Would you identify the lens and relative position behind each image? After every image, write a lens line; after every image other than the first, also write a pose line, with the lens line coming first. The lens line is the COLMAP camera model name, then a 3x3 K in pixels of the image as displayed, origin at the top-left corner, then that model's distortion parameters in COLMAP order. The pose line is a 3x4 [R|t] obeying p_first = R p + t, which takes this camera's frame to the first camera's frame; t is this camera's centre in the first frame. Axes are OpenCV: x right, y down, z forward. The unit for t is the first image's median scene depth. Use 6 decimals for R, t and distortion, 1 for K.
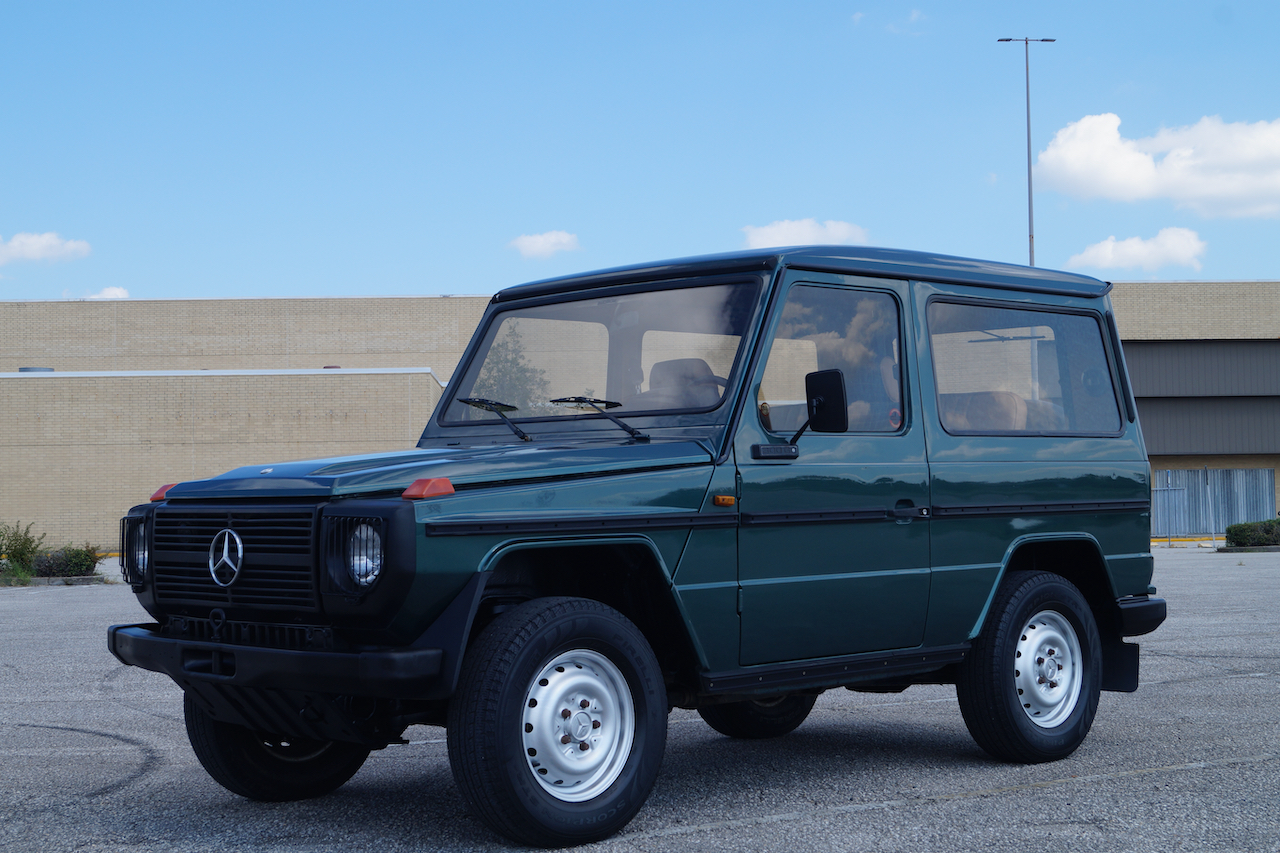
lens RADIAL K [[1910.0, 0, 640.0], [0, 1910.0, 426.5], [0, 0, 1]] dist [0.015225, 0.019458]
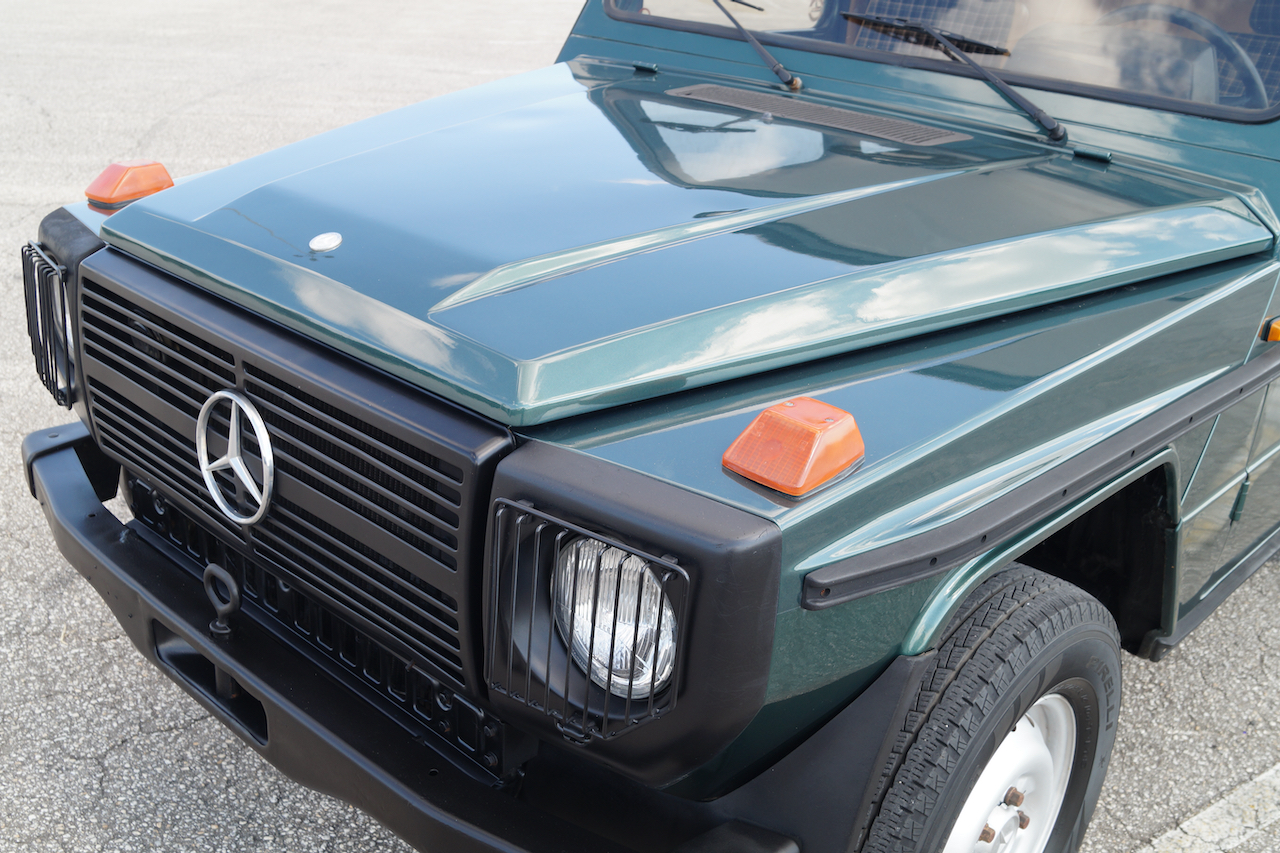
lens RADIAL K [[1318.7, 0, 640.0], [0, 1318.7, 426.5], [0, 0, 1]] dist [-0.003659, -0.000593]
pose [[0.996106, 0.053506, 0.070075, -0.148457], [-0.077352, 0.911760, 0.403374, -0.063706], [-0.042309, -0.407223, 0.912348, 0.735517]]
